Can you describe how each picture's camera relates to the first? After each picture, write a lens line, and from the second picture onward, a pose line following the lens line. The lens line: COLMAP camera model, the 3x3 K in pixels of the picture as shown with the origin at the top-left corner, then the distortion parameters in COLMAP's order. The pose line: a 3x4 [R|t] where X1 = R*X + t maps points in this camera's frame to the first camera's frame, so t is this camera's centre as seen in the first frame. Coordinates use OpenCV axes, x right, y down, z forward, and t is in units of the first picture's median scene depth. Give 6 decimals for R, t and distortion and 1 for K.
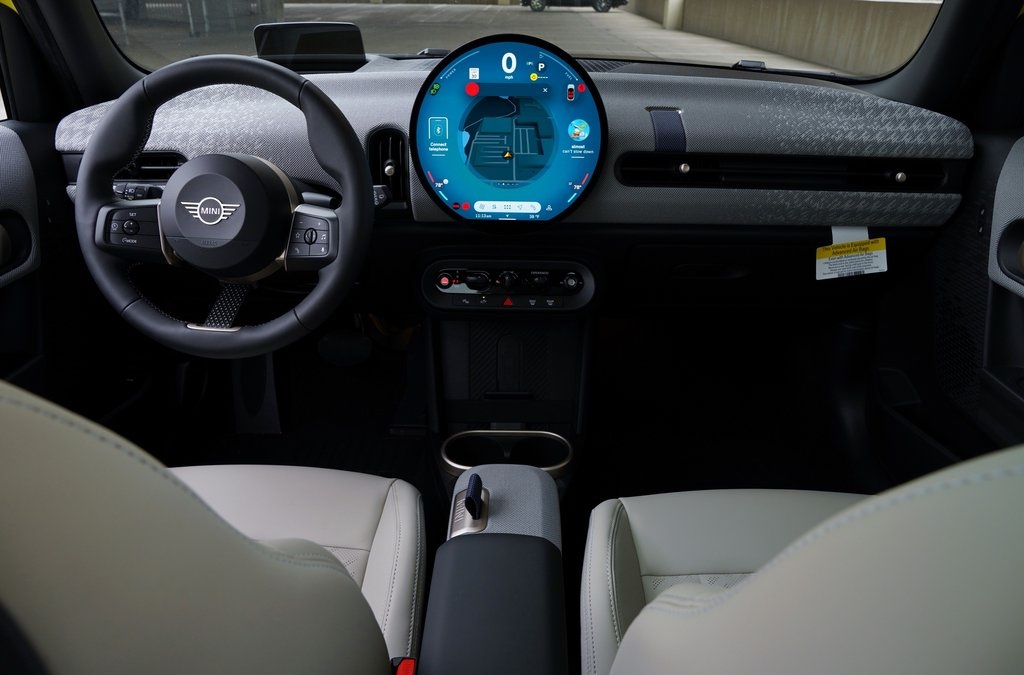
lens RADIAL K [[726.8, 0, 518.0], [0, 726.8, 335.3], [0, 0, 1]] dist [-0.116644, 0.073783]
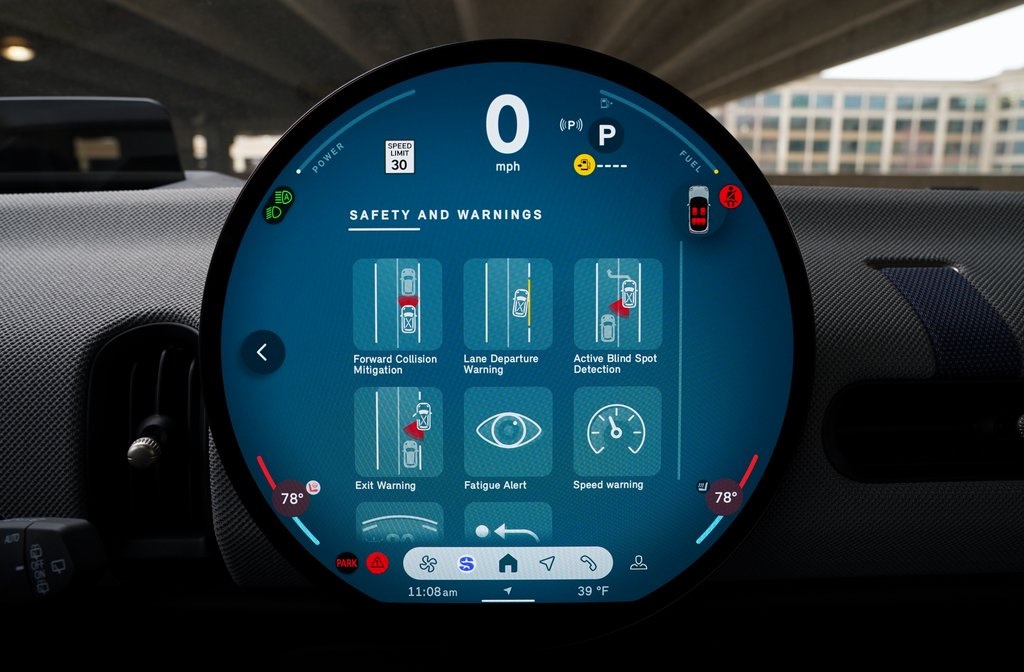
lens RADIAL K [[830.7, 0, 515.3], [0, 830.7, 346.8], [0, 0, 1]] dist [-0.041963, 0.013548]
pose [[0.999438, -0.016652, 0.029099, -0.020836], [0.023390, 0.968134, -0.249337, -0.182211], [-0.024020, 0.249877, 0.967980, 0.637897]]
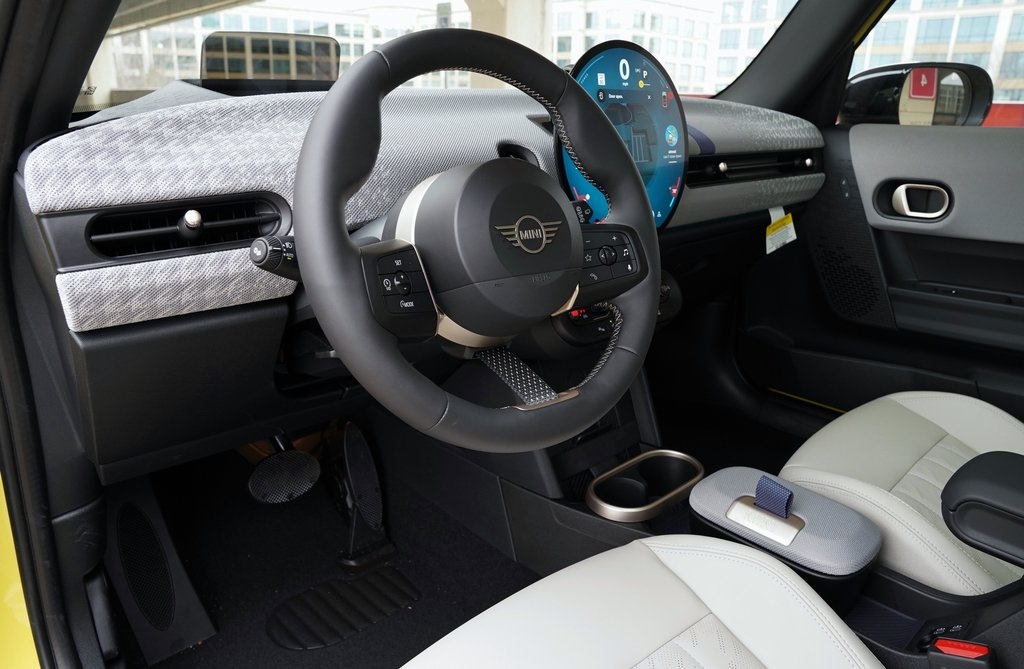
lens RADIAL K [[713.4, 0, 532.2], [0, 713.4, 344.4], [0, 0, 1]] dist [-0.063756, 0.006781]
pose [[0.727512, -0.227035, 0.647442, -0.785638], [0.294597, 0.955613, 0.004069, -0.060167], [-0.619628, 0.187774, 0.762104, 0.398625]]
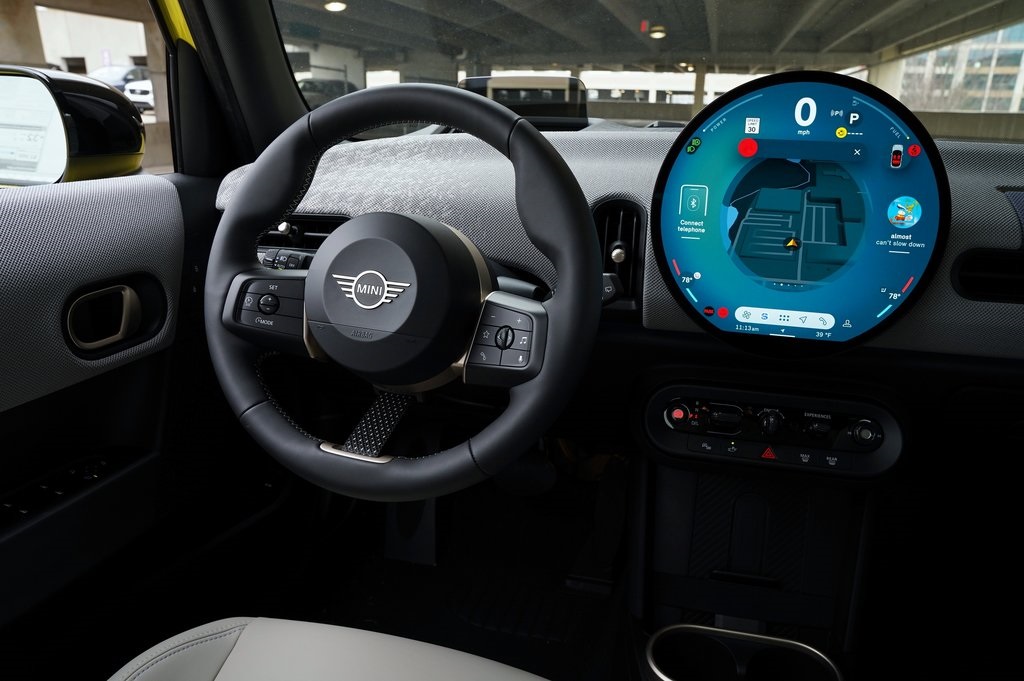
lens RADIAL K [[726.8, 0, 513.4], [0, 726.8, 346.9], [0, 0, 1]] dist [-0.116644, 0.073783]
pose [[0.966213, 0.079779, -0.245088, -0.096356], [-0.111100, 0.986930, -0.116734, -0.043027], [0.232572, 0.140019, 0.962447, 0.296201]]
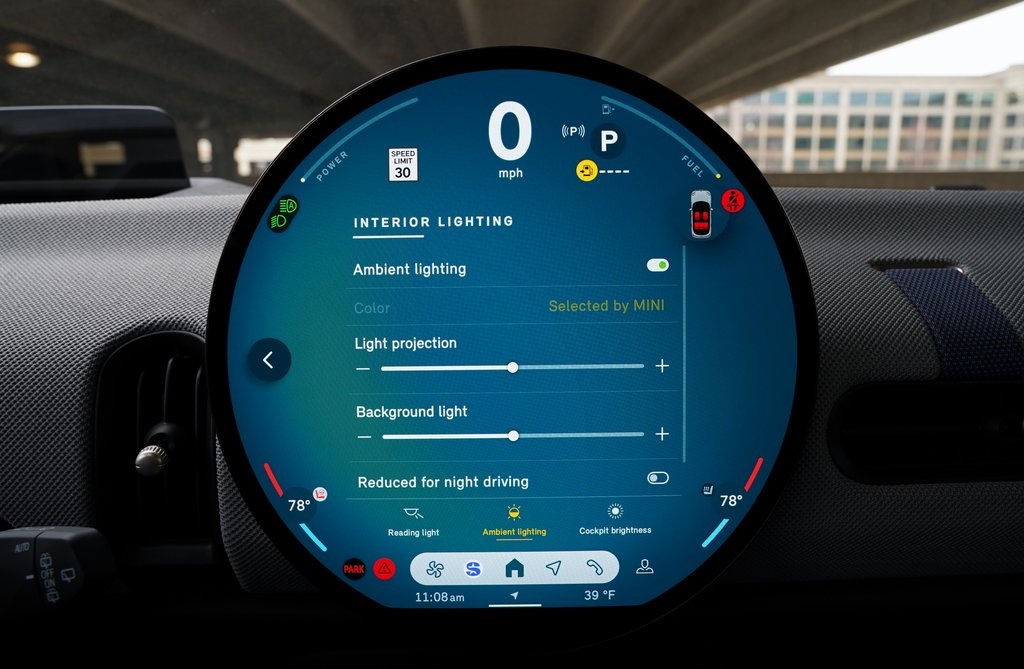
lens RADIAL K [[833.8, 0, 517.0], [0, 833.8, 342.7], [0, 0, 1]] dist [-0.040961, 0.009867]
pose [[0.999407, -0.025635, 0.022985, -0.019814], [0.030659, 0.966379, -0.255288, -0.183402], [-0.015668, 0.255841, 0.966592, 0.634418]]
